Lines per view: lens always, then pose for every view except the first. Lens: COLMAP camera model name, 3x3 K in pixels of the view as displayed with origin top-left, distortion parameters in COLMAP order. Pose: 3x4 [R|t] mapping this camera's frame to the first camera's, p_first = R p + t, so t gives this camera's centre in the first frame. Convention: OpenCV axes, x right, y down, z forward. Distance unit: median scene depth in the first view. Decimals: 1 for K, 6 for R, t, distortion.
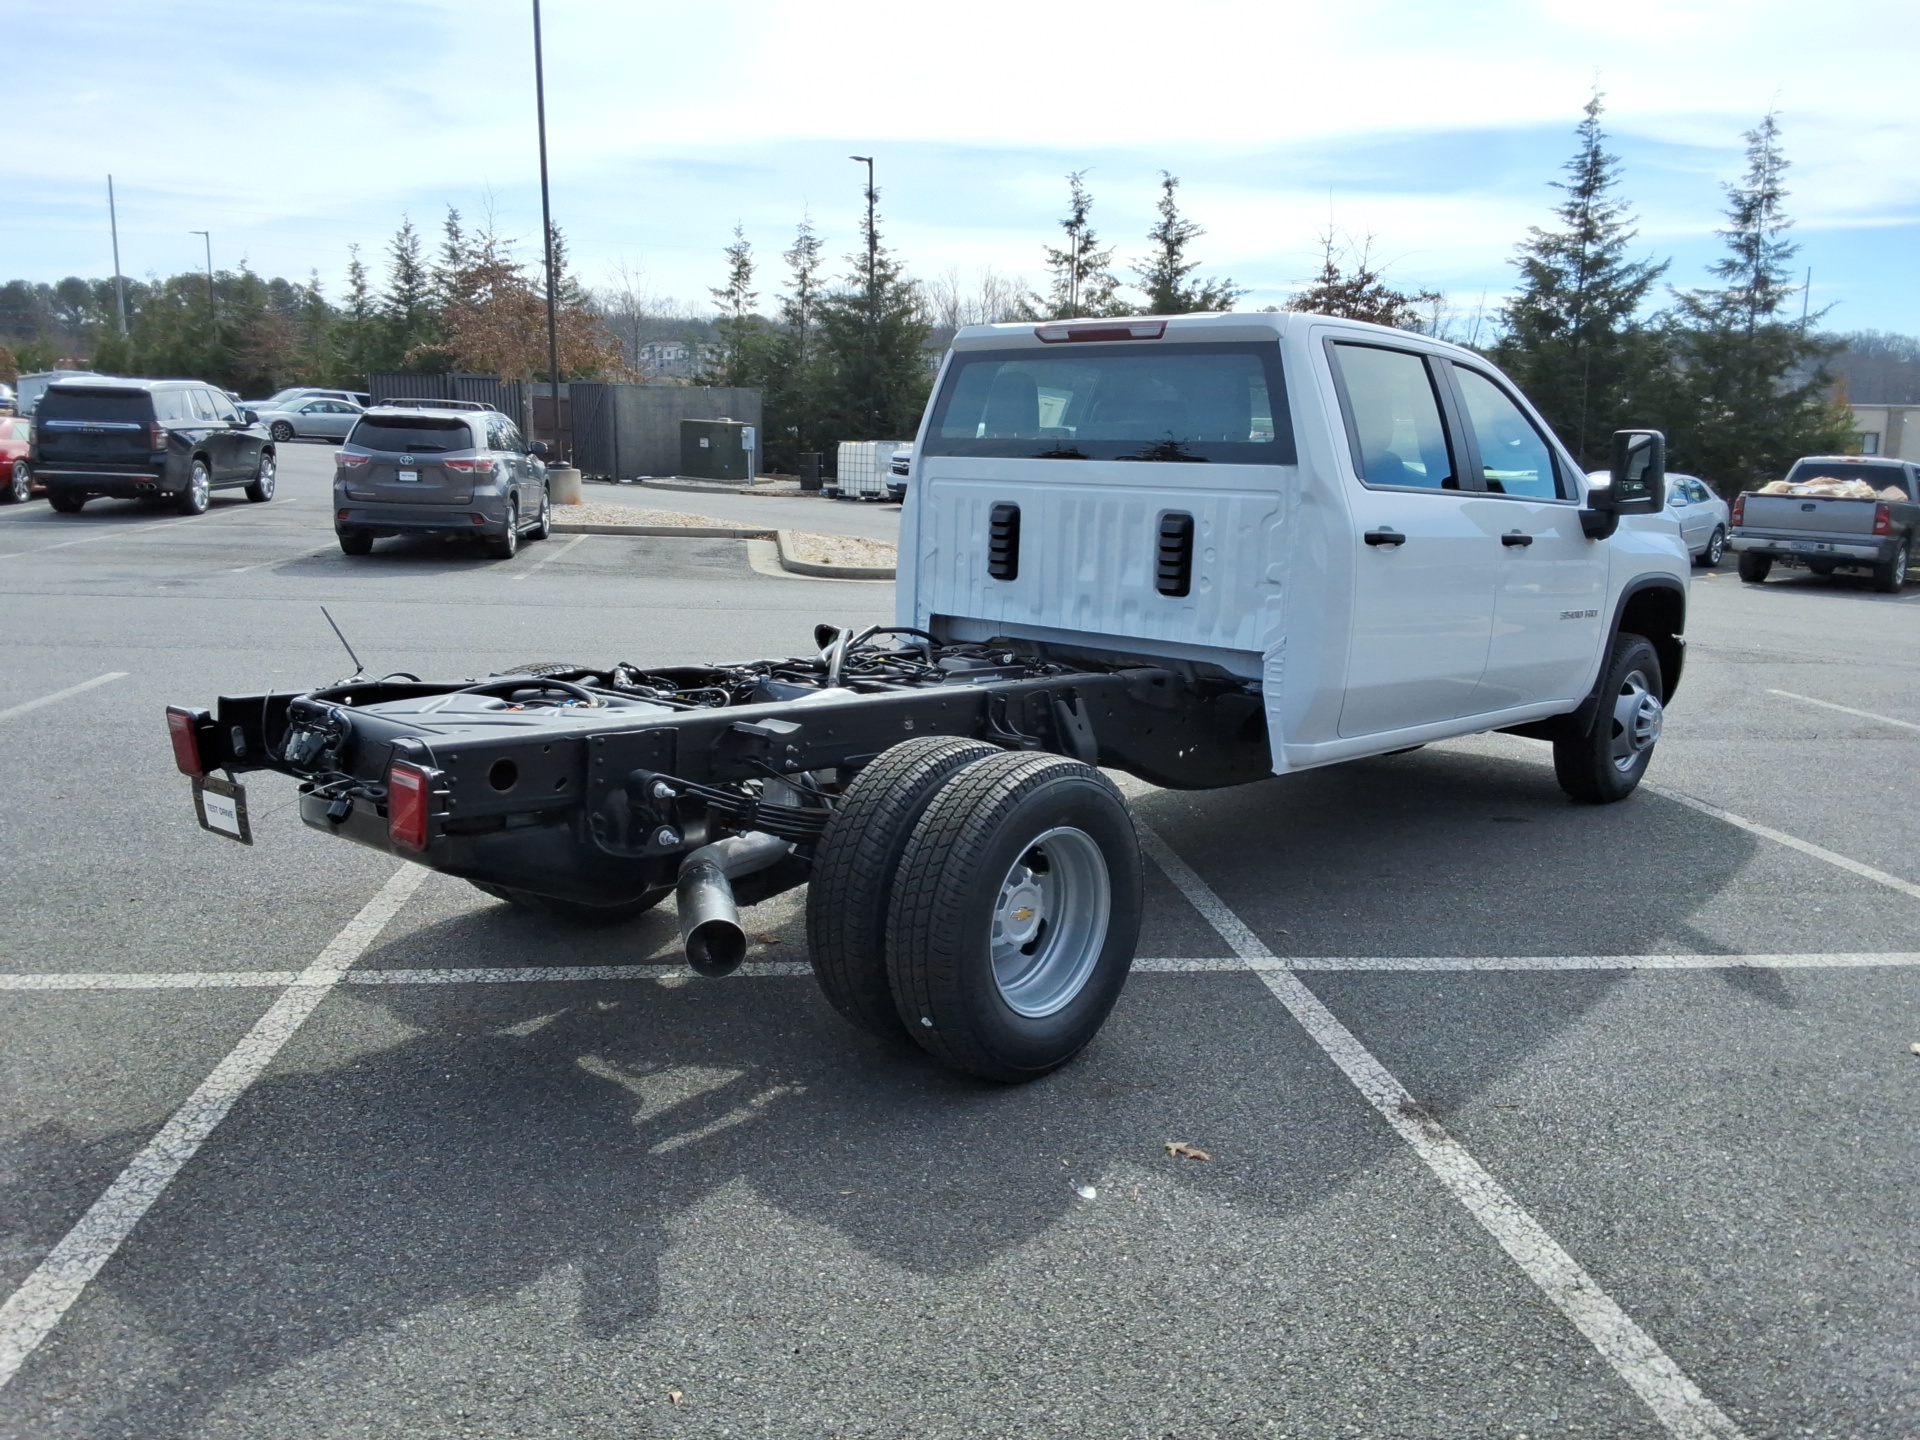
lens RADIAL K [[1534.8, 0, 983.8], [0, 1534.8, 705.6], [0, 0, 1]] dist [0.107022, -0.154926]
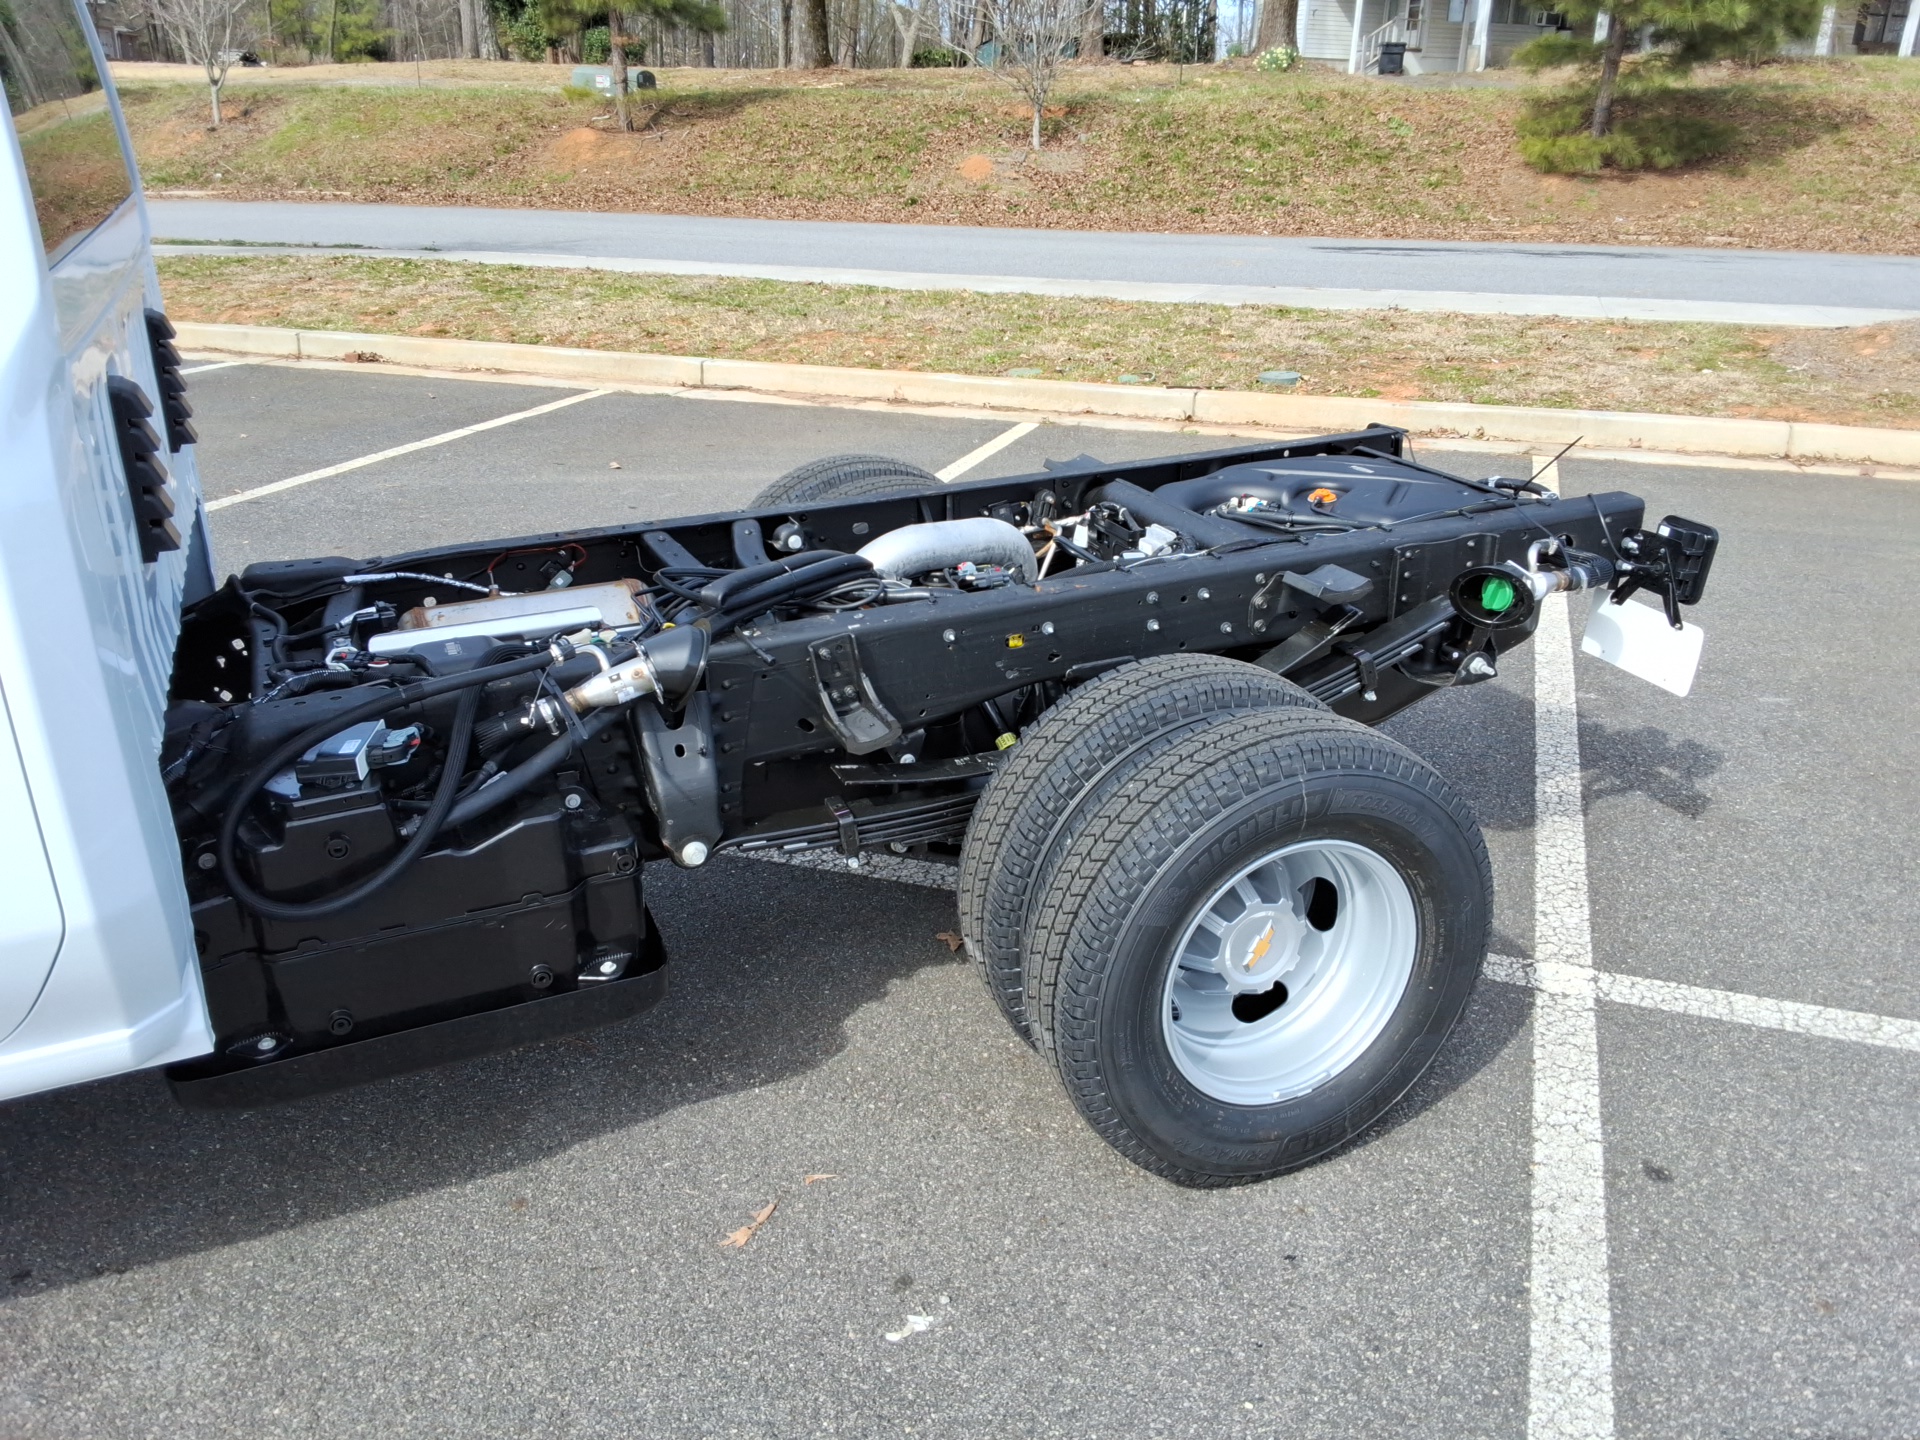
lens RADIAL K [[1534.8, 0, 969.1], [0, 1534.8, 701.9], [0, 0, 1]] dist [0.107022, -0.154926]
pose [[-0.896828, -0.193780, 0.397679, -0.071366], [0.039887, 0.859872, 0.508949, -0.051983], [-0.440577, 0.472303, -0.763428, 0.262311]]
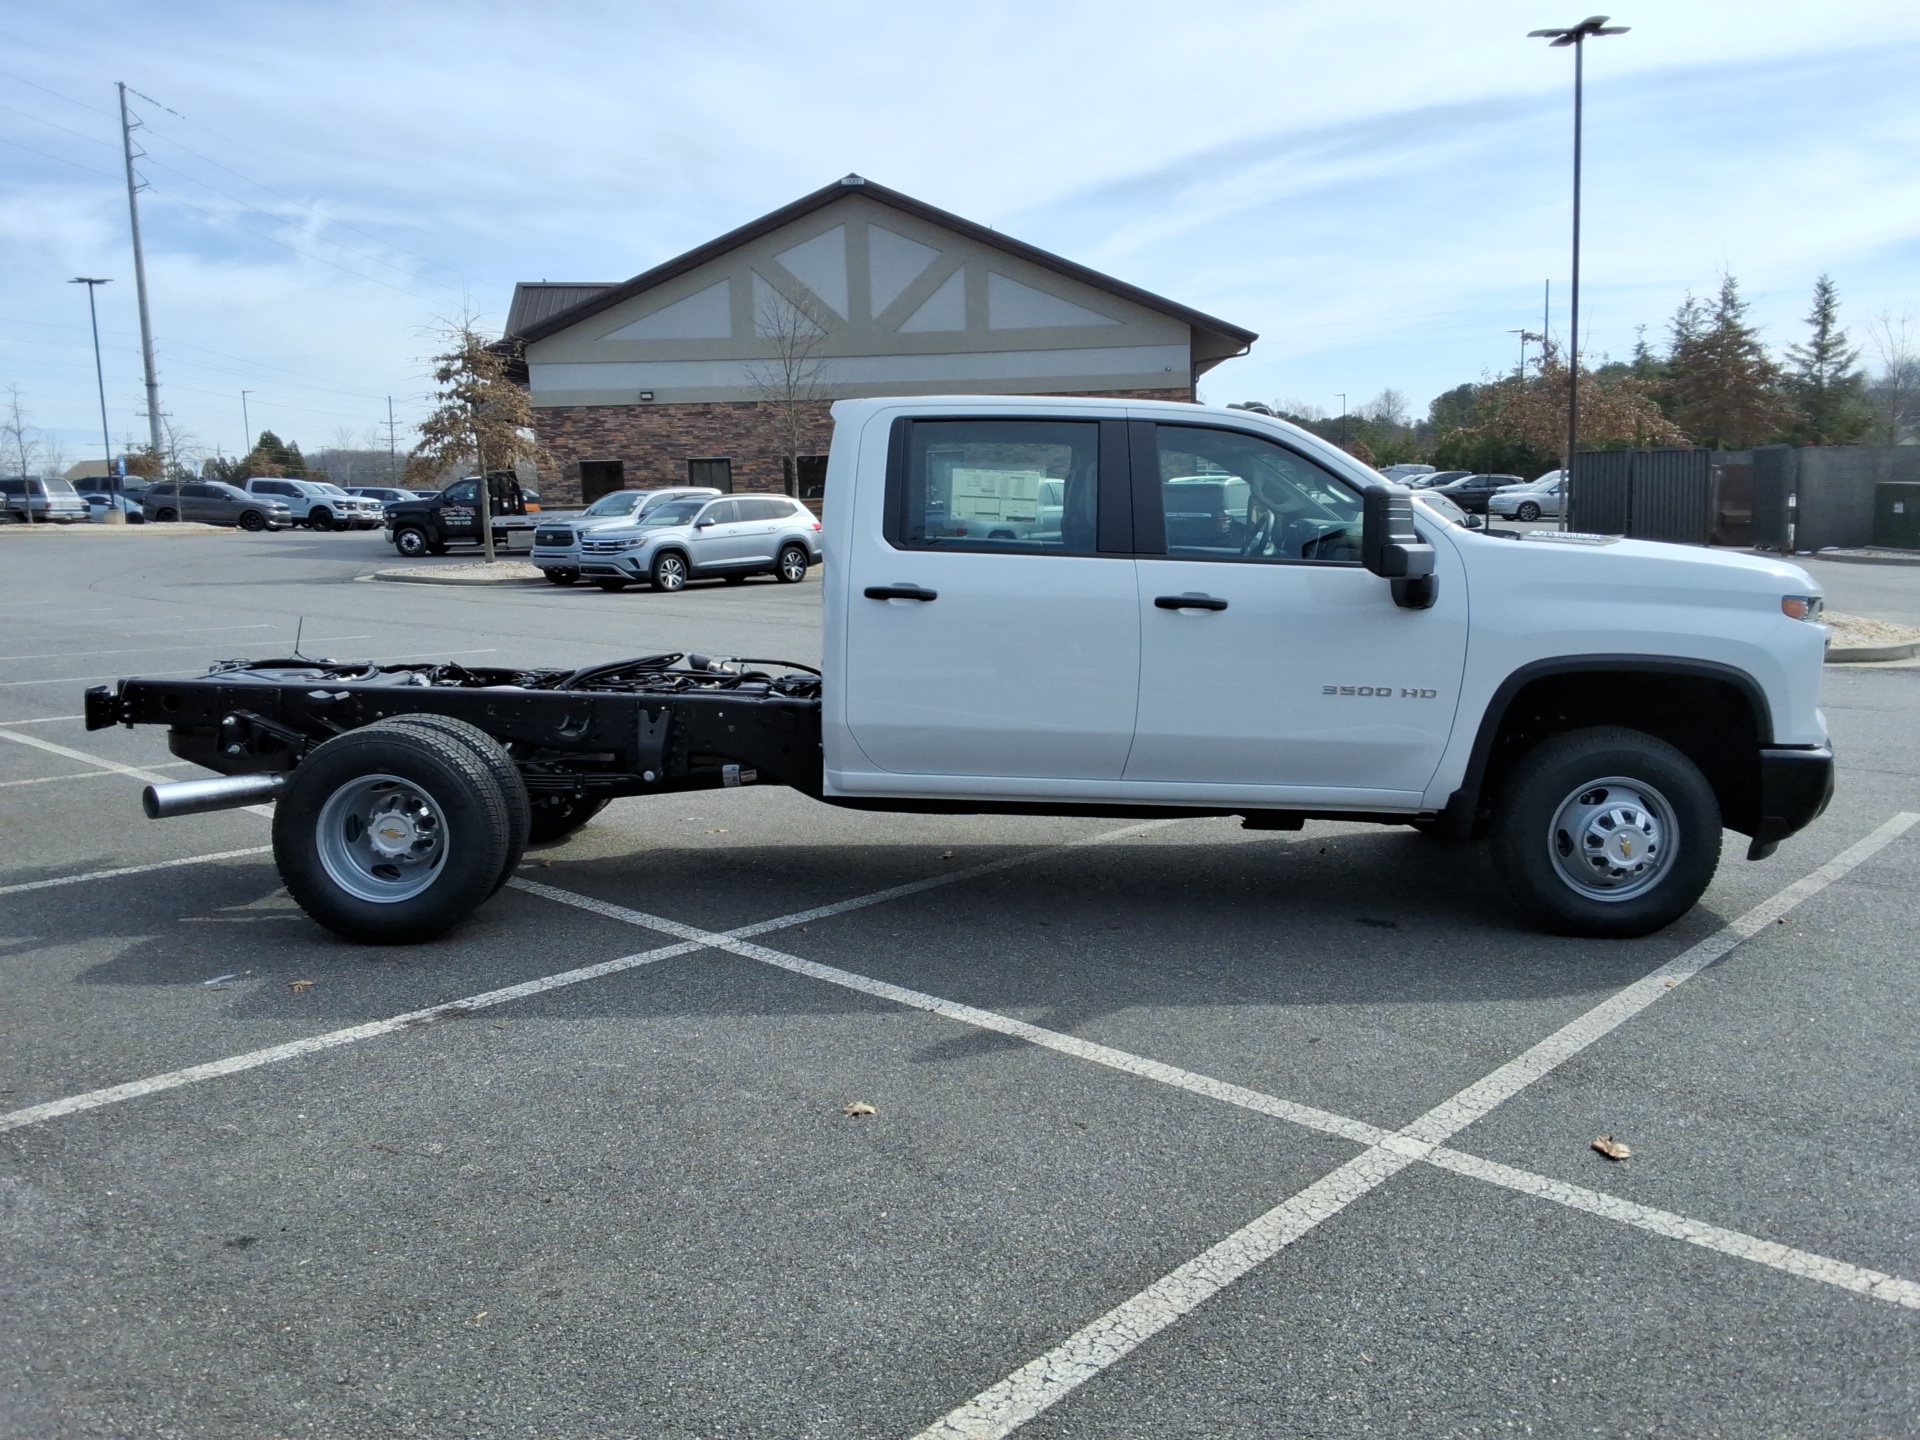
lens RADIAL K [[1534.8, 0, 972.1], [0, 1534.8, 712.7], [0, 0, 1]] dist [0.107022, -0.154926]
pose [[0.649032, 0.071840, -0.757361, 0.213513], [-0.105788, 0.994382, 0.003667, -0.005986], [0.753370, 0.077740, 0.652986, 0.062179]]
